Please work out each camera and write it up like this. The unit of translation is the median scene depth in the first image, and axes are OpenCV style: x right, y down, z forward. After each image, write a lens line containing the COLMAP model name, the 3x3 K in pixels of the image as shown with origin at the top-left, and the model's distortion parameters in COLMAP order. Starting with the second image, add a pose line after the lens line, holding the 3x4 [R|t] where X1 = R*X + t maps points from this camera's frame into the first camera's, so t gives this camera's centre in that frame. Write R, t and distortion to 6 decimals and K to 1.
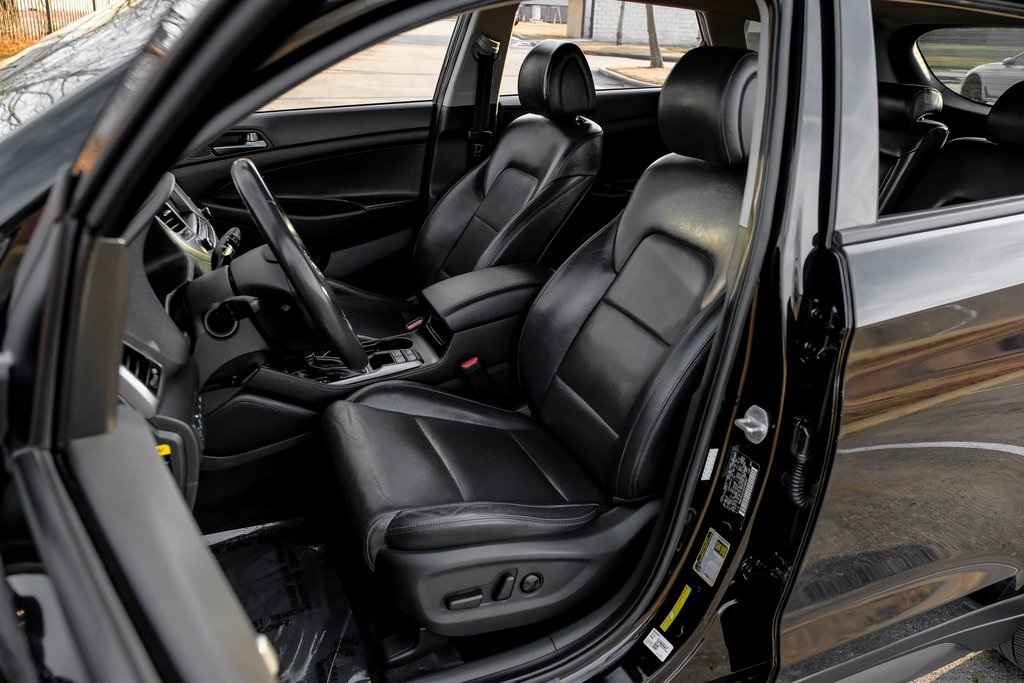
lens RADIAL K [[770.1, 0, 517.7], [0, 770.1, 347.6], [0, 0, 1]] dist [0.008888, -0.001101]
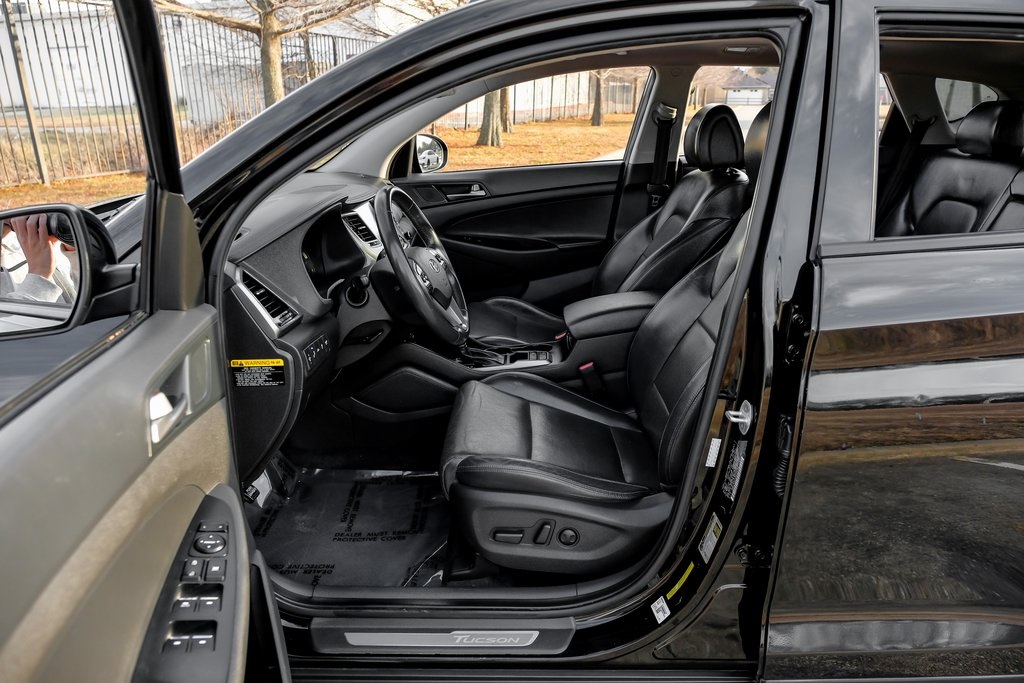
lens RADIAL K [[716.6, 0, 516.6], [0, 716.6, 346.9], [0, 0, 1]] dist [-0.001523, -0.014229]
pose [[0.909211, 0.088191, -0.406888, 0.298205], [-0.122455, 0.990725, -0.058898, 0.071018], [0.397920, 0.103377, 0.911577, -0.062311]]
